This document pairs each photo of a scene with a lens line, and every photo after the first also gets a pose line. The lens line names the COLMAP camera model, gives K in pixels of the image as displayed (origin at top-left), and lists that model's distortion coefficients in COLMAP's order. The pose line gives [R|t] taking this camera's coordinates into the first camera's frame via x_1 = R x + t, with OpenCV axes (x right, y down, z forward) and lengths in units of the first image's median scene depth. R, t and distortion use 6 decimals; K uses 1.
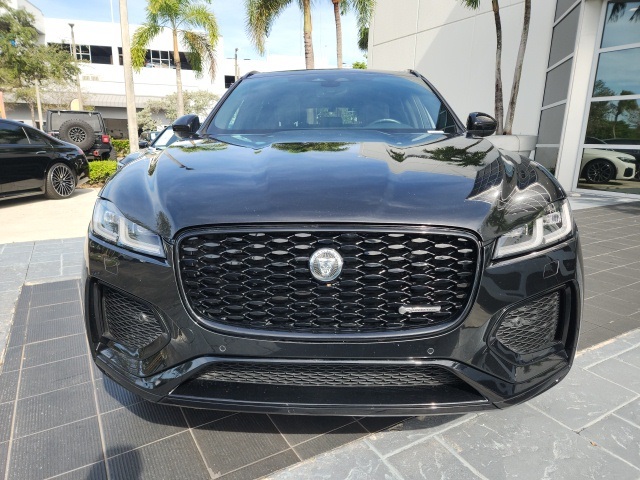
lens RADIAL K [[424.7, 0, 320.0], [0, 424.7, 247.0], [0, 0, 1]] dist [0.065501, -0.049925]
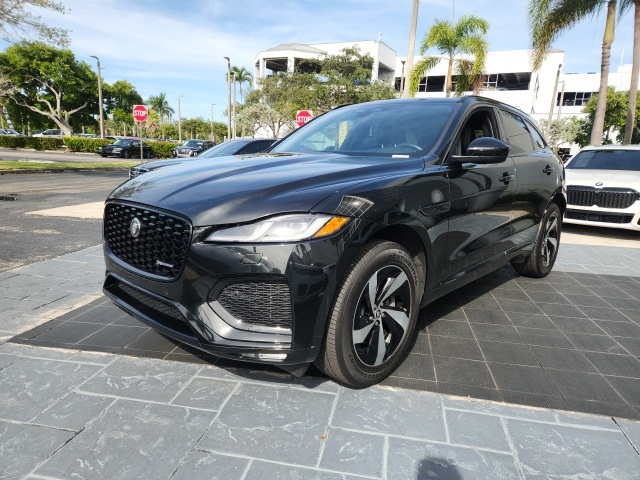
lens RADIAL K [[424.7, 0, 325.6], [0, 424.7, 240.4], [0, 0, 1]] dist [0.065501, -0.049925]
pose [[0.765682, 0.152841, -0.624796, 0.154927], [-0.189031, 0.981934, 0.008551, -0.006051], [0.614816, 0.111558, 0.780741, 0.011554]]
